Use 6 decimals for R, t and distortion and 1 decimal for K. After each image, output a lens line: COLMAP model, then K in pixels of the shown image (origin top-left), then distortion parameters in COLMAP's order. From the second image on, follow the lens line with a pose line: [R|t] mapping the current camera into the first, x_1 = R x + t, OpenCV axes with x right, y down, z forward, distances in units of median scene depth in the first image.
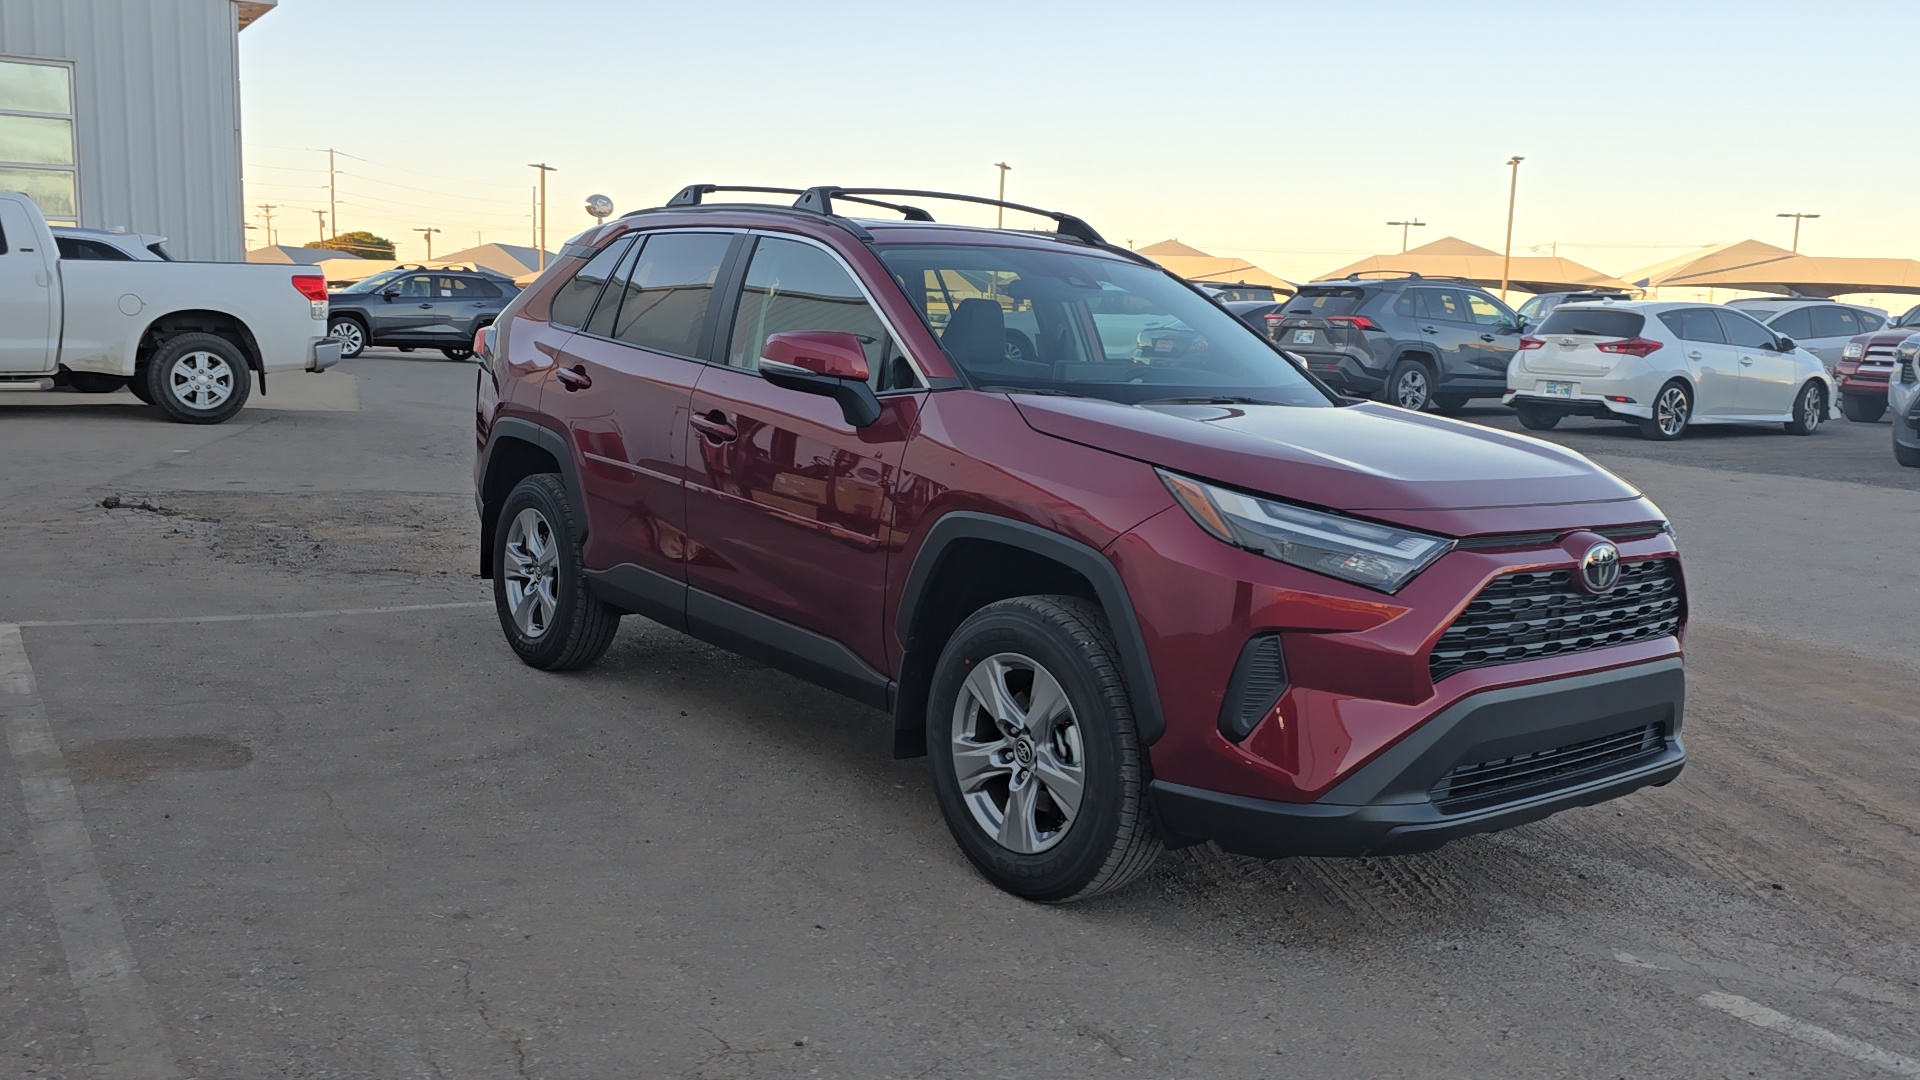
lens RADIAL K [[1595.0, 0, 955.3], [0, 1595.0, 545.1], [0, 0, 1]] dist [-0.002664, 0.002202]
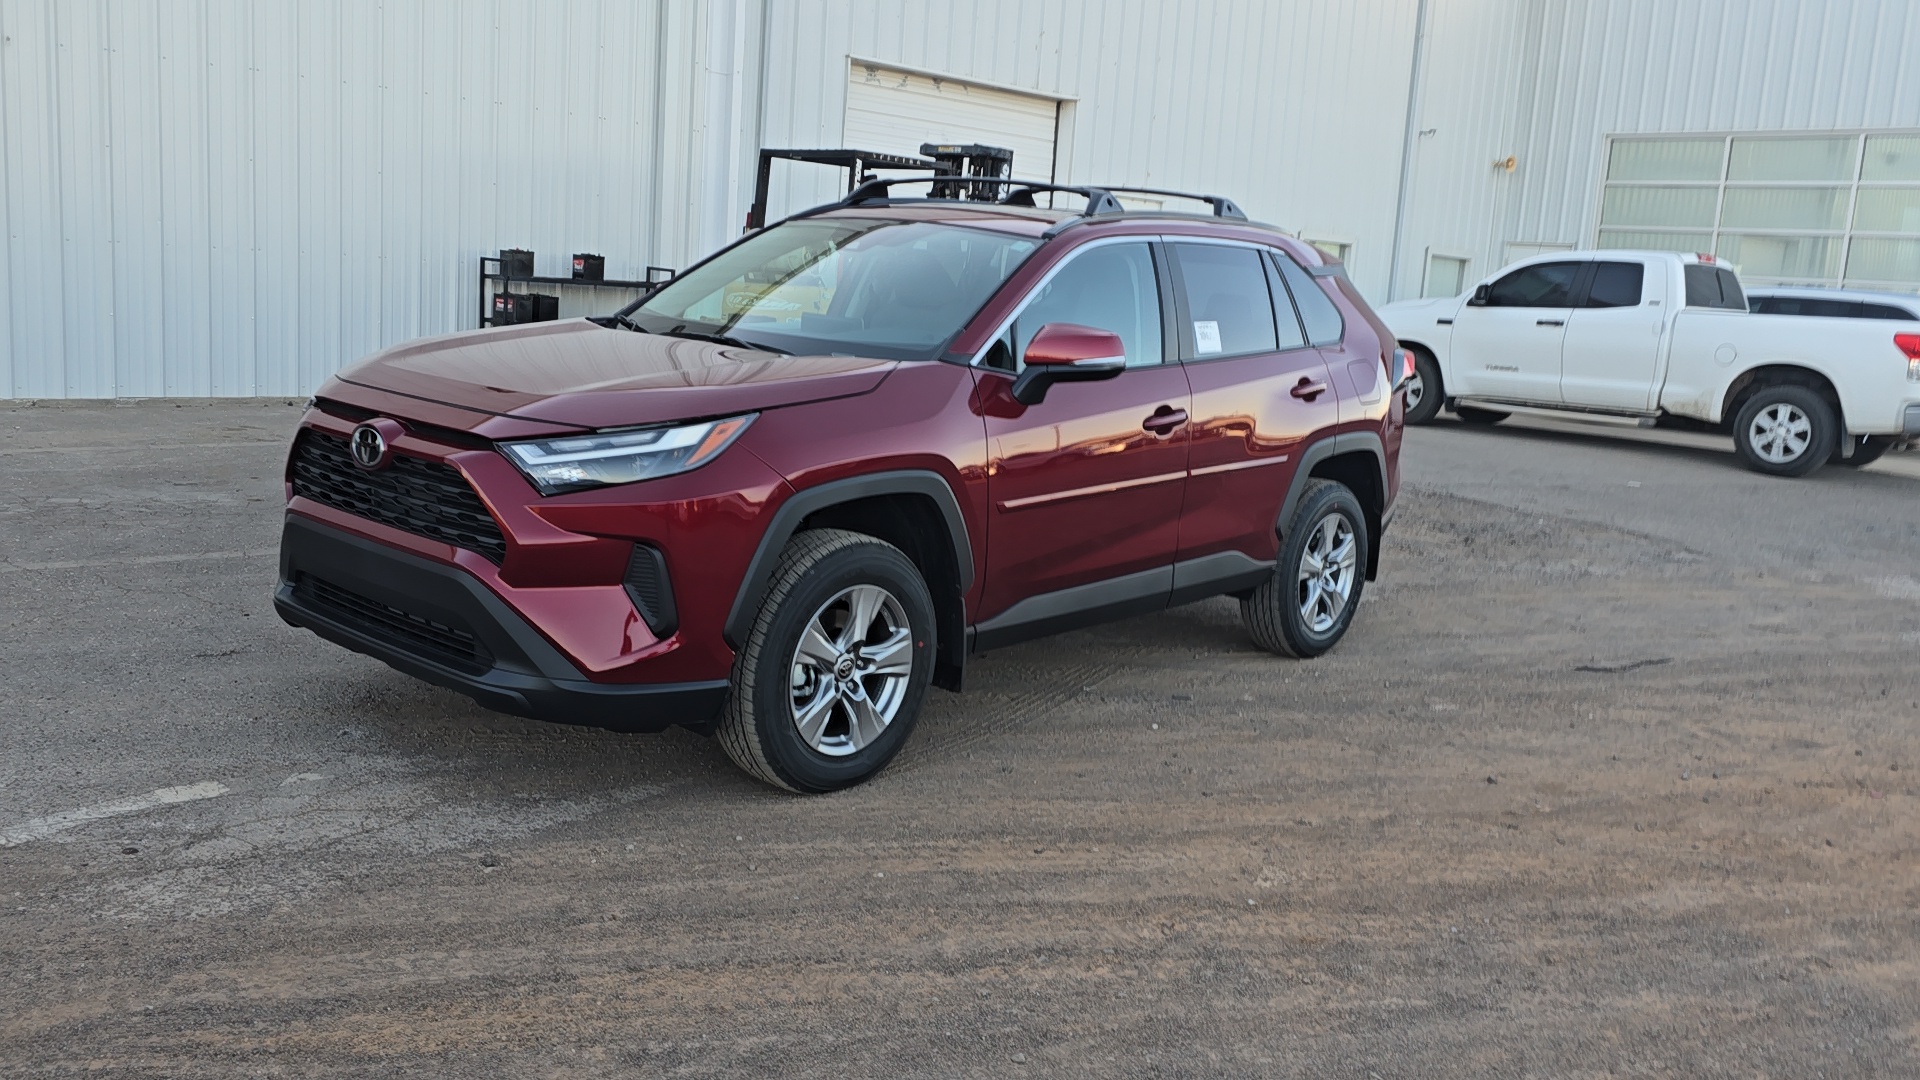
lens RADIAL K [[1595.0, 0, 955.3], [0, 1595.0, 545.1], [0, 0, 1]] dist [-0.002664, 0.002202]
pose [[0.185004, 0.141977, -0.972428, 1.136669], [-0.205537, 0.973215, 0.102989, -0.085855], [0.961004, 0.180817, 0.209230, 0.828837]]
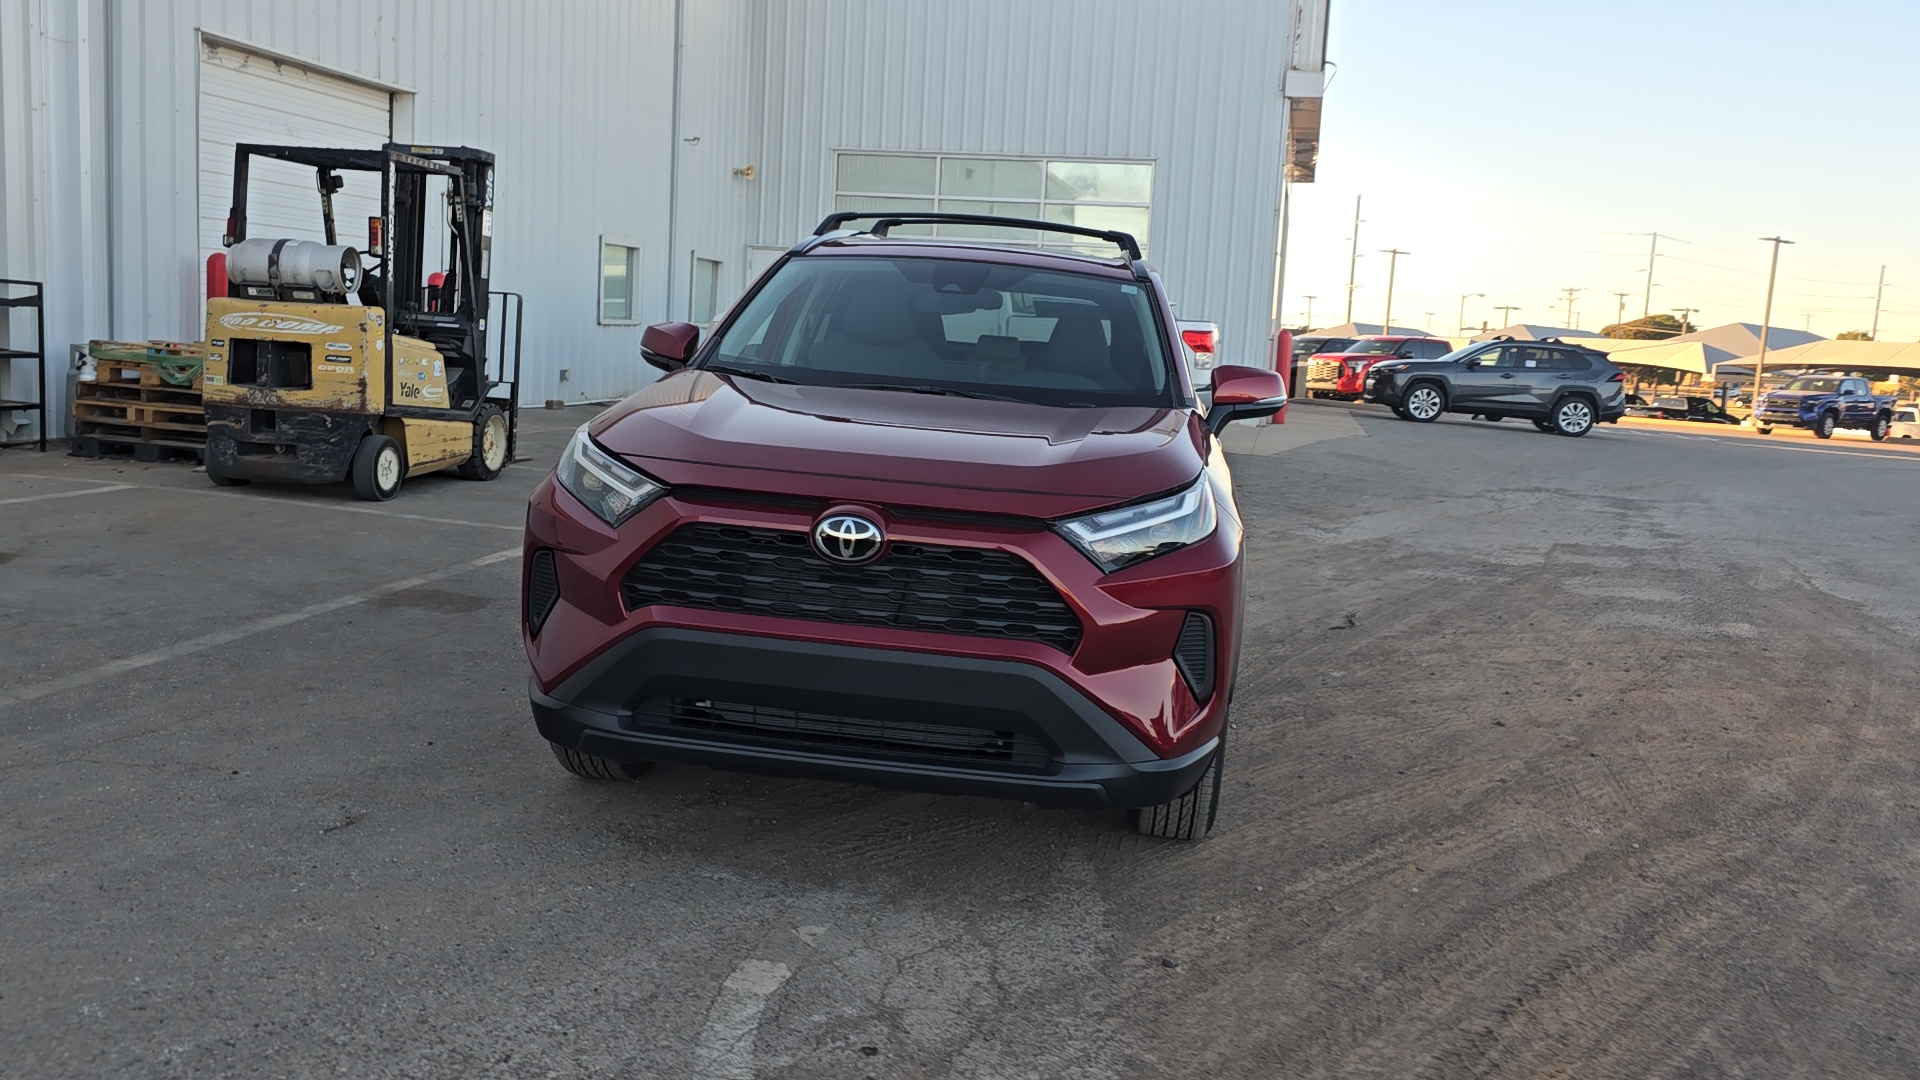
lens RADIAL K [[1595.0, 0, 955.3], [0, 1595.0, 545.1], [0, 0, 1]] dist [-0.002664, 0.002202]
pose [[0.704359, 0.102394, -0.702420, 0.814009], [-0.138698, 0.990321, 0.005282, 0.002872], [0.696162, 0.093704, 0.711743, 0.233639]]
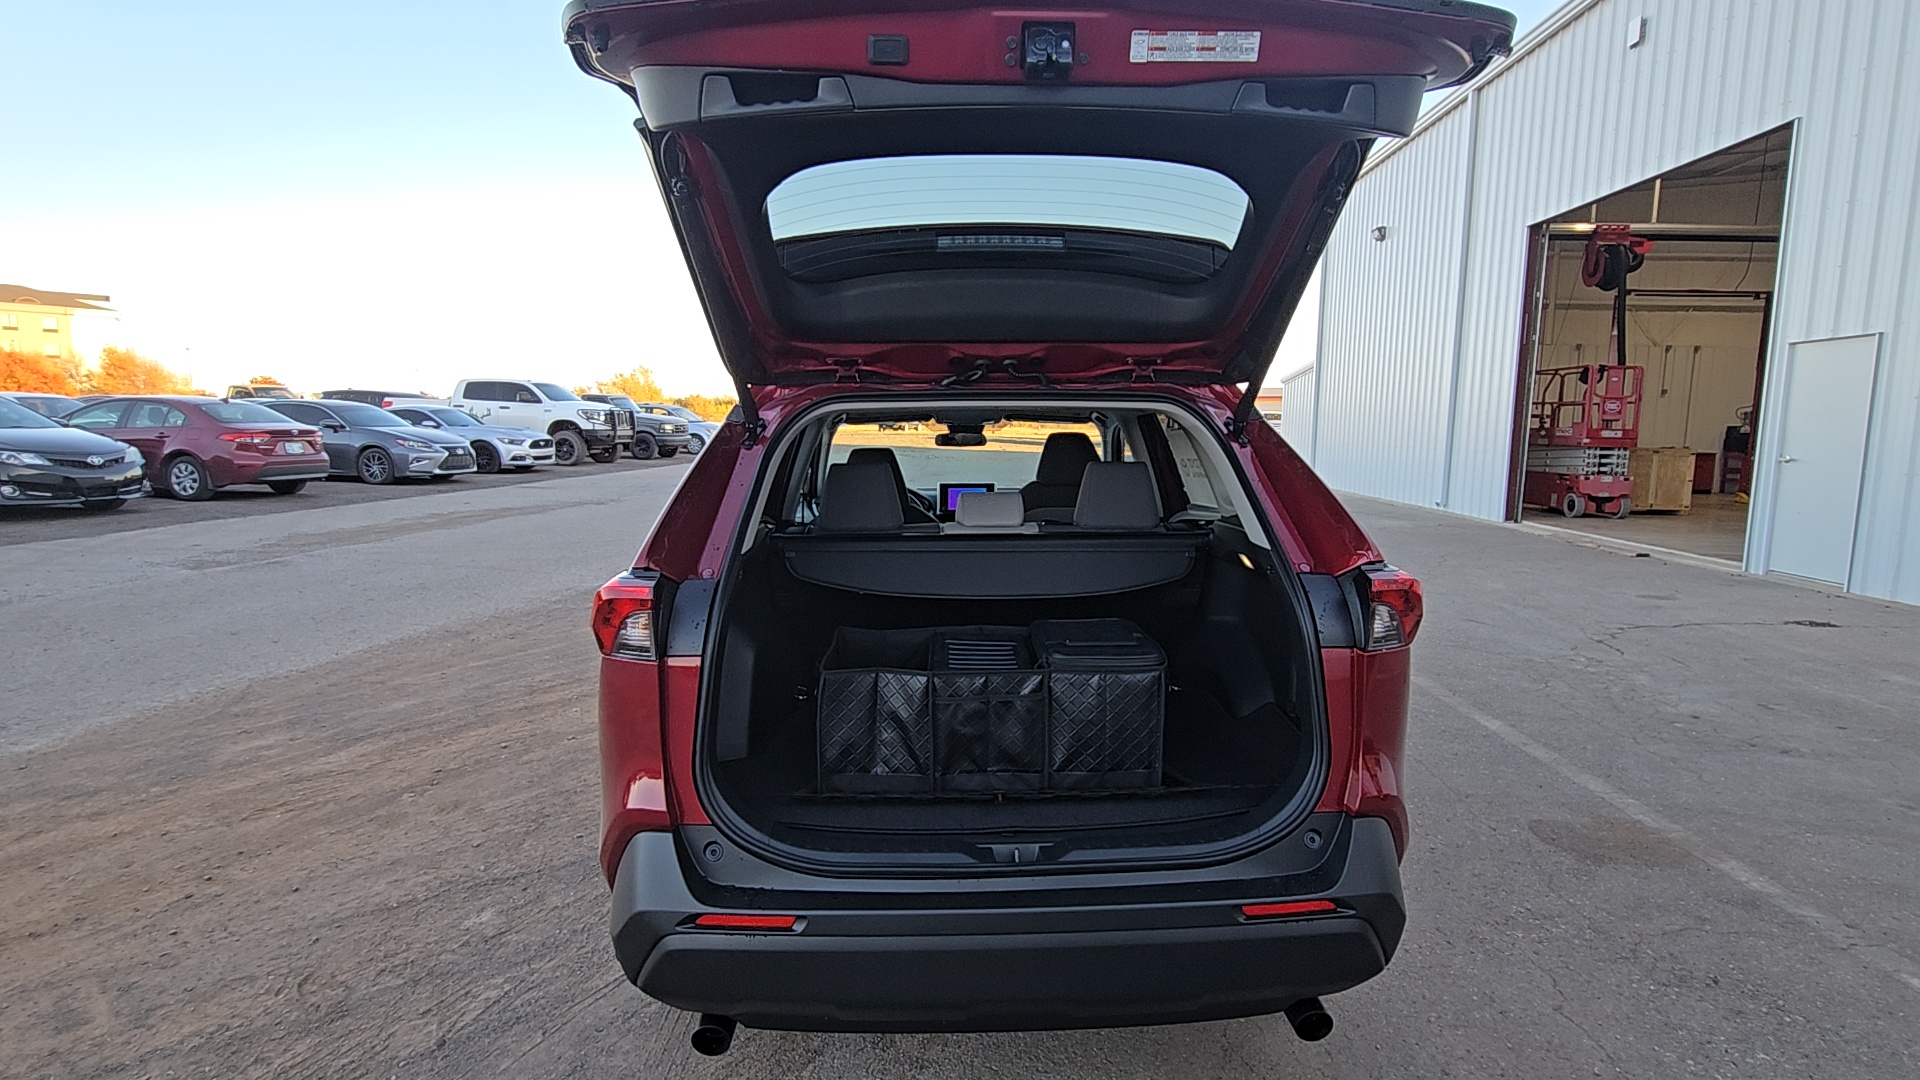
lens RADIAL K [[976.2, 0, 967.1], [0, 976.2, 549.3], [0, 0, 1]] dist [0.001982, 0.001266]
pose [[-0.797630, -0.120651, 0.590957, -0.456268], [0.049055, 0.963566, 0.262933, -0.286535], [-0.601150, 0.238713, -0.762650, 1.648241]]
